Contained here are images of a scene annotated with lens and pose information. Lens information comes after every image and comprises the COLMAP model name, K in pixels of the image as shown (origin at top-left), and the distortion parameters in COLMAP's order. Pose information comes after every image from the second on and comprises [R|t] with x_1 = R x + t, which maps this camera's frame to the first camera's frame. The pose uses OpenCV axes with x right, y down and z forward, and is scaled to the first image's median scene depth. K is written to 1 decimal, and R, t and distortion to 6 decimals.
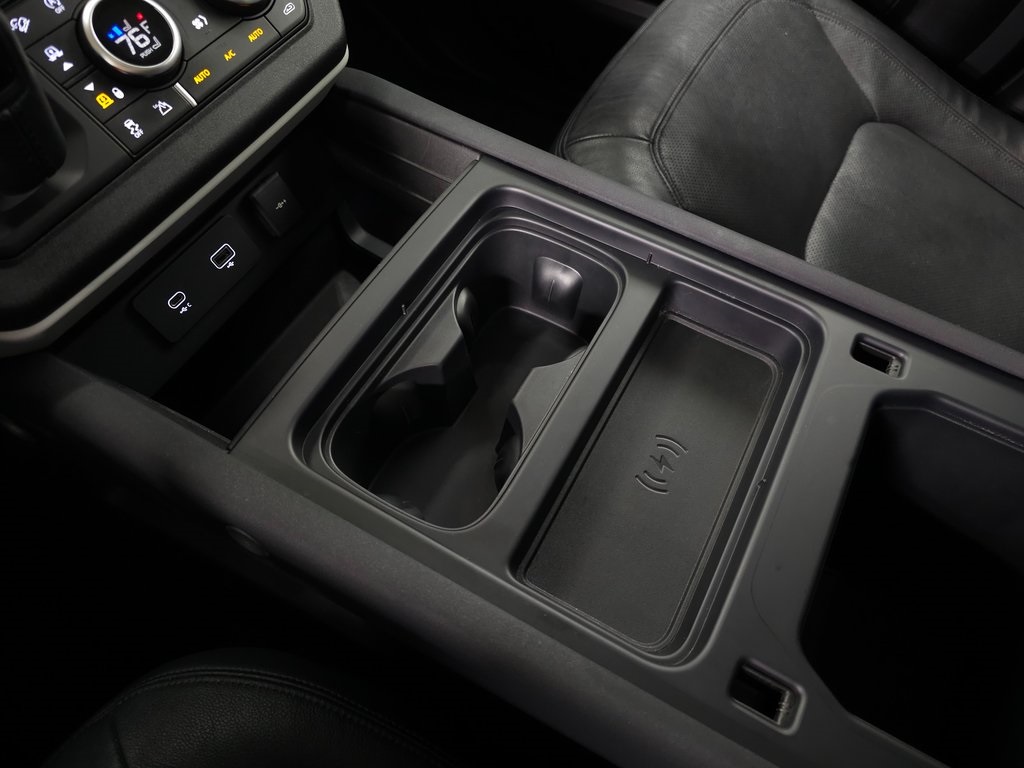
lens RADIAL K [[698.8, 0, 512.3], [0, 698.8, 381.7], [0, 0, 1]] dist [0.022249, -0.026170]
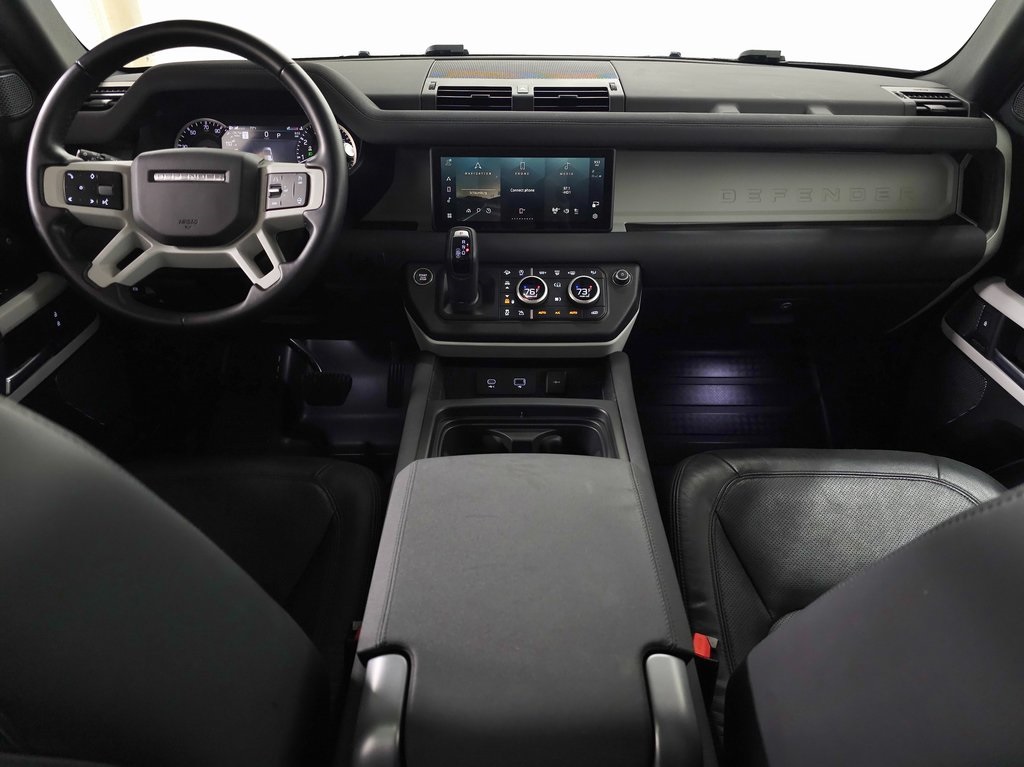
lens RADIAL K [[686.7, 0, 521.4], [0, 686.7, 383.4], [0, 0, 1]] dist [0.072056, -0.078525]
pose [[0.487550, 0.427215, -0.761435, 1.652099], [-0.742192, 0.662110, -0.103742, 0.062953], [0.459833, 0.615710, 0.639887, -0.528028]]
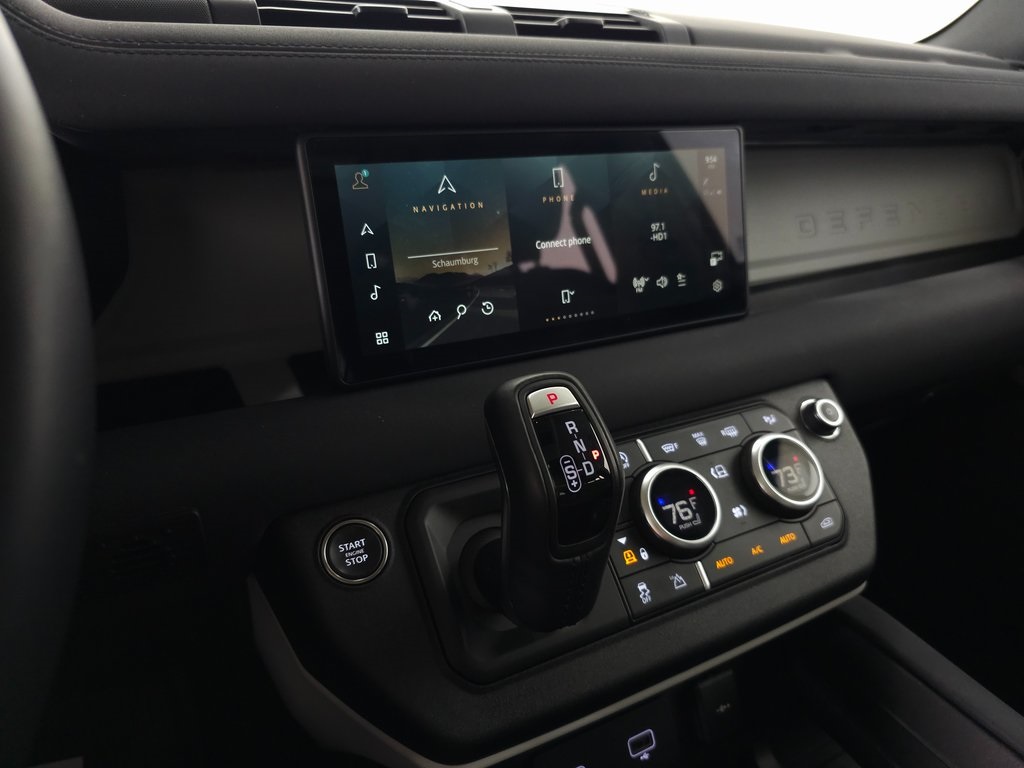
lens RADIAL K [[698.8, 0, 512.3], [0, 698.8, 381.7], [0, 0, 1]] dist [0.022249, -0.026170]
pose [[0.841856, 0.211398, -0.496578, -0.284905], [-0.459773, 0.762771, -0.454740, -0.074274], [0.282645, 0.611139, 0.739338, 0.103970]]
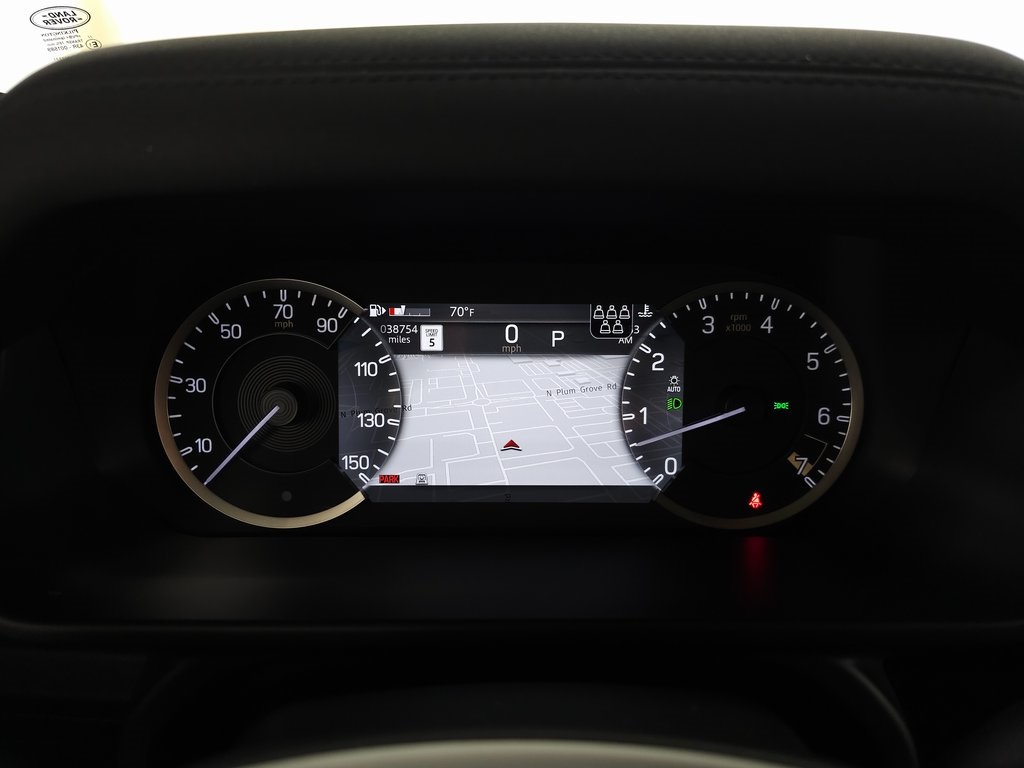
lens RADIAL K [[698.8, 0, 512.3], [0, 698.8, 381.7], [0, 0, 1]] dist [0.022249, -0.026170]
pose [[0.499455, 0.352455, -0.791404, -1.017496], [-0.738553, 0.650739, -0.176291, 0.029012], [0.452863, 0.672543, 0.585321, -0.194316]]
